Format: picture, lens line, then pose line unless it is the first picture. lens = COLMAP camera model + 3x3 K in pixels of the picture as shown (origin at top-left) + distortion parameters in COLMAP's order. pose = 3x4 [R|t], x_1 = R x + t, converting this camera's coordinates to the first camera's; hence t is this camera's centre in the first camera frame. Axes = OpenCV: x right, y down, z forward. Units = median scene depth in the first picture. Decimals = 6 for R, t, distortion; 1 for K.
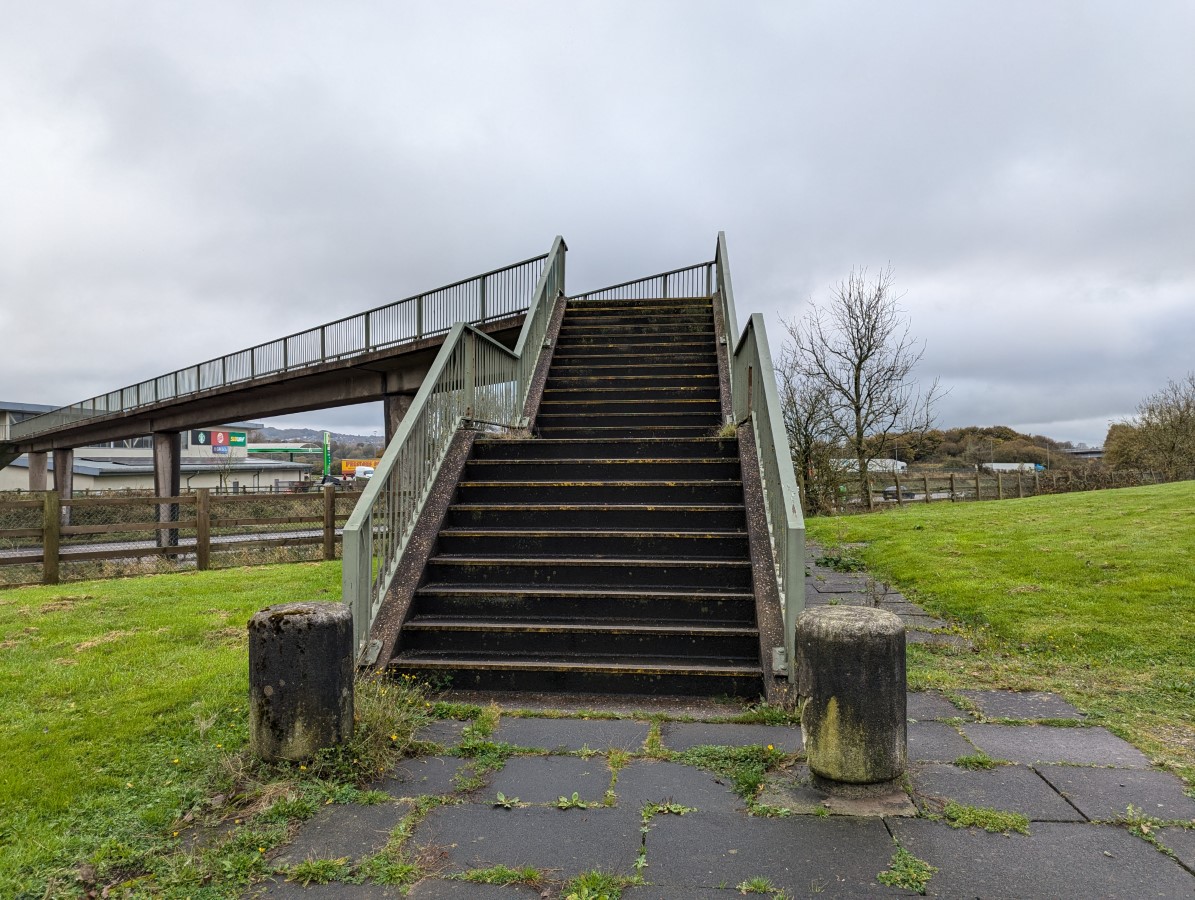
lens RADIAL K [[835.1, 0, 599.2], [0, 835.1, 450.4], [0, 0, 1]] dist [0.030971, -0.002306]
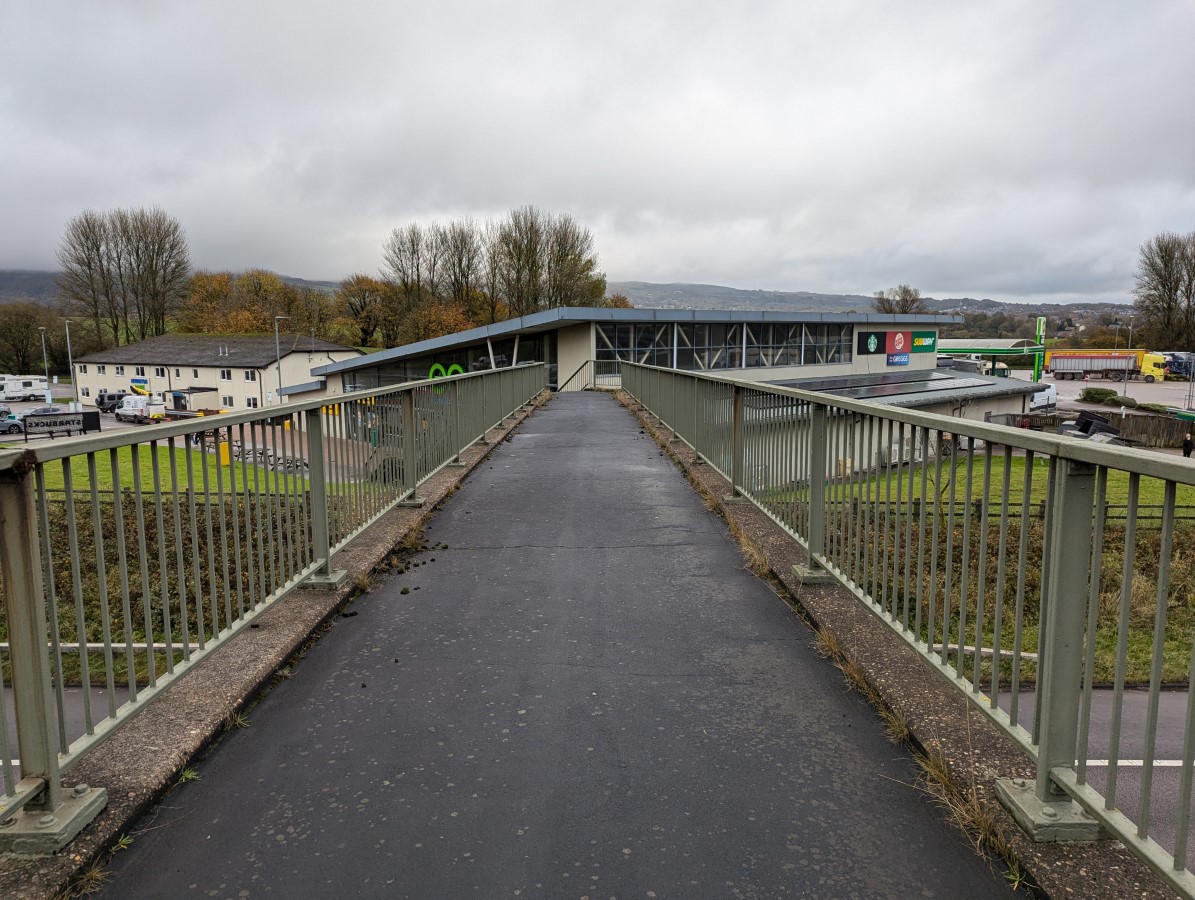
lens RADIAL K [[835.1, 0, 604.4], [0, 835.1, 444.2], [0, 0, 1]] dist [0.030971, -0.002306]
pose [[0.743279, 0.087549, -0.663228, -0.190428], [0.010844, 0.989693, 0.142797, -0.031341], [0.668894, -0.113330, 0.734668, 0.378361]]
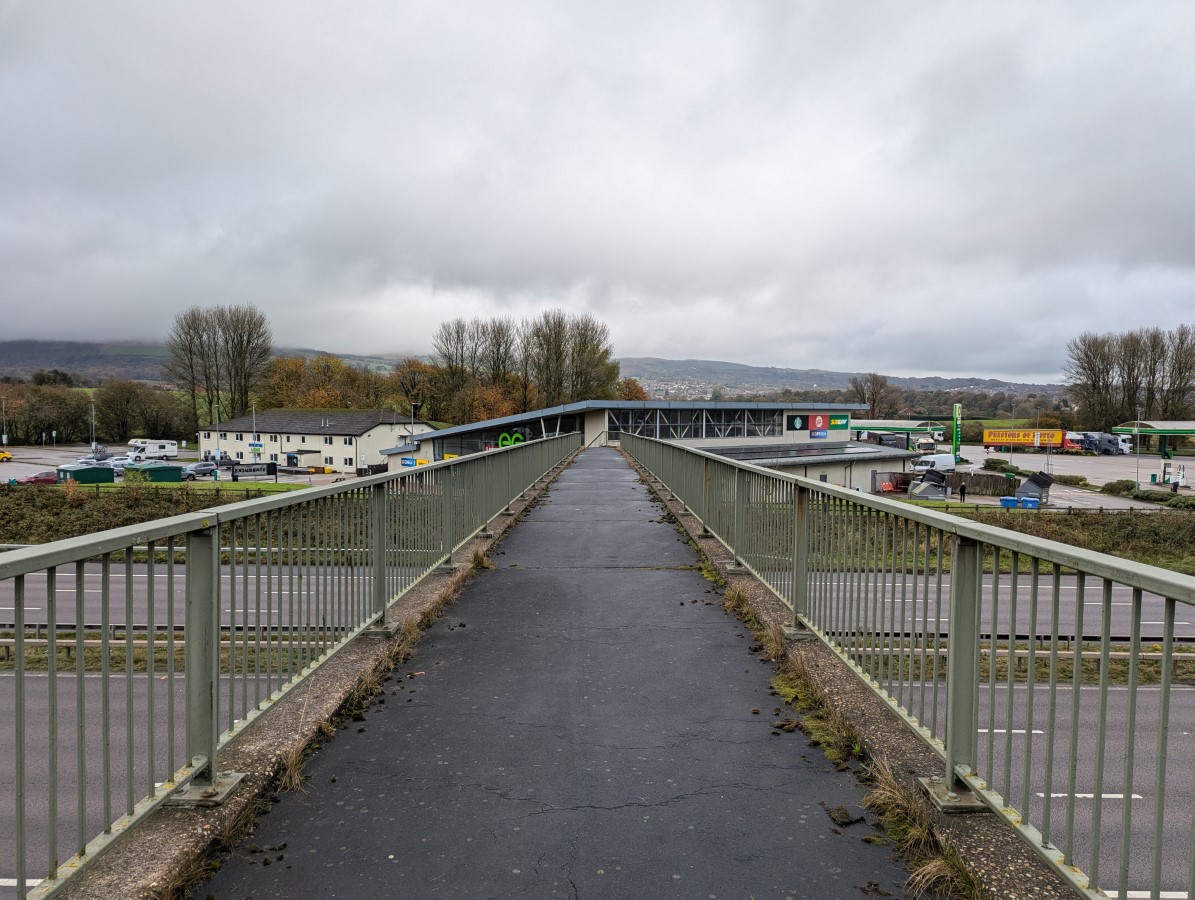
lens RADIAL K [[835.1, 0, 597.3], [0, 835.1, 453.9], [0, 0, 1]] dist [0.030971, -0.002306]
pose [[0.724398, 0.045824, -0.687858, 0.006481], [0.000745, 0.997736, 0.067252, -0.041979], [0.689382, -0.049230, 0.722723, 0.169125]]
